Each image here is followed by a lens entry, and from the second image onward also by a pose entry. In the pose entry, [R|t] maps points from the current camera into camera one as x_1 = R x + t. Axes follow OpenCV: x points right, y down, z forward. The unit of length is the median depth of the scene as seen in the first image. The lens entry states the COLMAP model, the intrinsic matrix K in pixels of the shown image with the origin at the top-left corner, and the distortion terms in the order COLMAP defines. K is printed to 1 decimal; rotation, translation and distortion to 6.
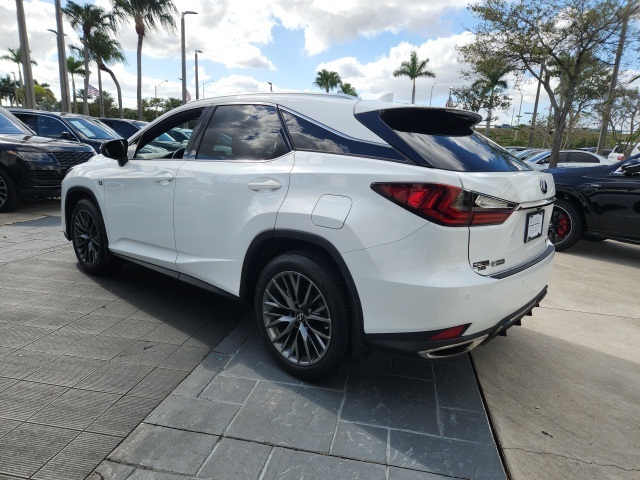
lens RADIAL K [[427.7, 0, 332.8], [0, 427.7, 247.2], [0, 0, 1]] dist [0.074298, -0.064793]
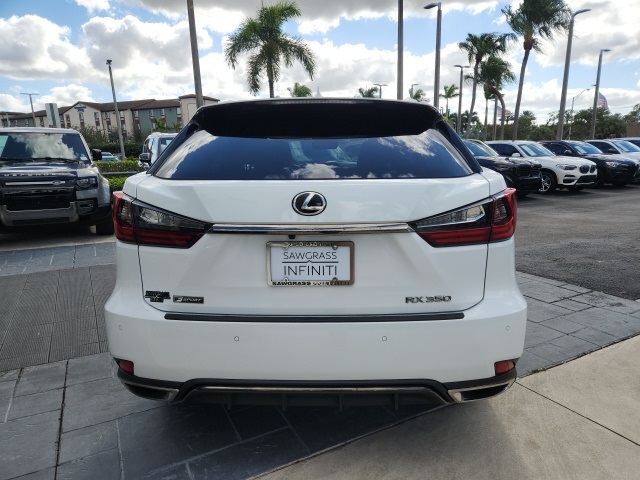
lens RADIAL K [[430.8, 0, 322.1], [0, 430.8, 249.4], [0, 0, 1]] dist [0.059821, -0.047230]
pose [[0.614546, 0.109688, -0.781218, 0.852728], [-0.136520, 0.990132, 0.031627, -0.082295], [0.776978, 0.087216, 0.623456, 0.540512]]
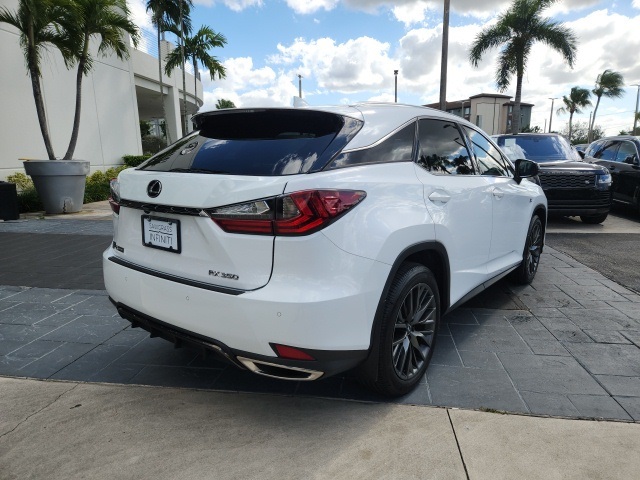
lens RADIAL K [[427.4, 0, 322.2], [0, 427.4, 249.9], [0, 0, 1]] dist [0.068586, -0.059224]
pose [[0.029427, 0.159766, -0.986716, 1.174368], [-0.223987, 0.963094, 0.149262, -0.194450], [0.974148, 0.216620, 0.064127, 1.113581]]
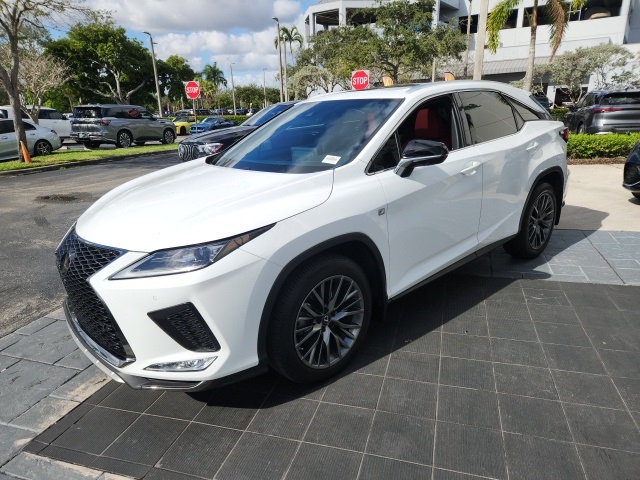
lens RADIAL K [[425.8, 0, 322.0], [0, 425.8, 240.0], [0, 0, 1]] dist [0.064187, -0.050465]
pose [[0.142464, -0.344696, 0.927841, -1.599668], [0.275432, 0.914183, 0.297332, -0.449829], [-0.950706, 0.213197, 0.225179, 1.285198]]
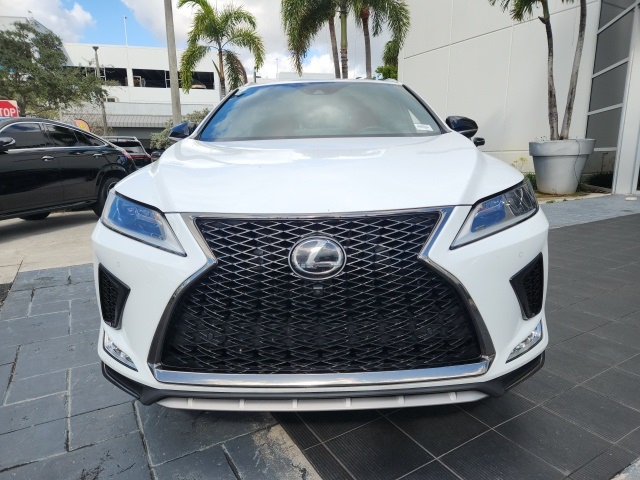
lens RADIAL K [[424.1, 0, 320.3], [0, 424.1, 241.8], [0, 0, 1]] dist [0.068990, -0.056132]
pose [[-0.631801, -0.197714, 0.749491, -1.261423], [0.164258, 0.910812, 0.378735, -0.488061], [-0.757527, 0.362395, -0.542976, 2.189557]]
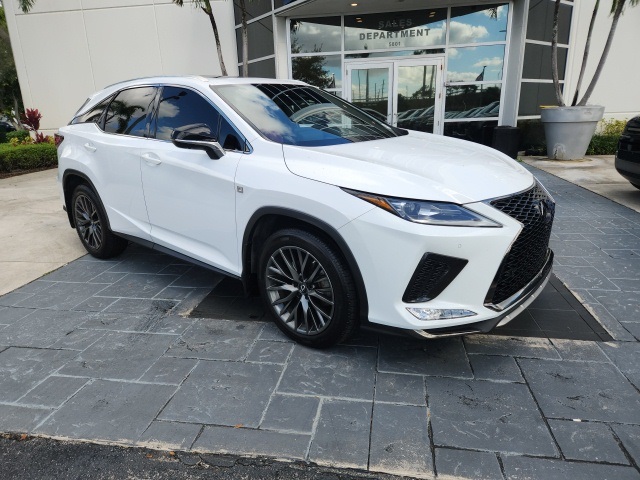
lens RADIAL K [[423.6, 0, 313.3], [0, 423.6, 237.0], [0, 0, 1]] dist [0.072328, -0.057644]
pose [[-0.999666, -0.024255, 0.008936, -0.468039], [-0.016686, 0.869545, 0.493571, -0.666790], [-0.019742, 0.493257, -0.869659, 2.723934]]
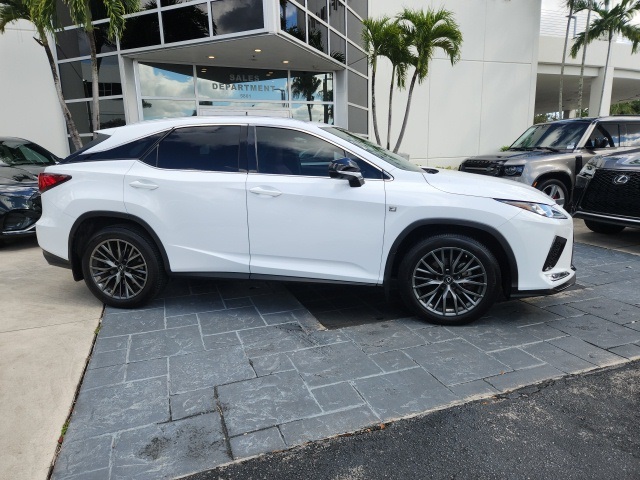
lens RADIAL K [[423.6, 0, 313.3], [0, 423.6, 237.0], [0, 0, 1]] dist [0.072328, -0.057644]
pose [[-0.874121, 0.060309, -0.481949, 0.450738], [-0.135695, 0.922428, 0.361542, -0.612703], [0.466367, 0.381430, -0.798131, 2.716528]]
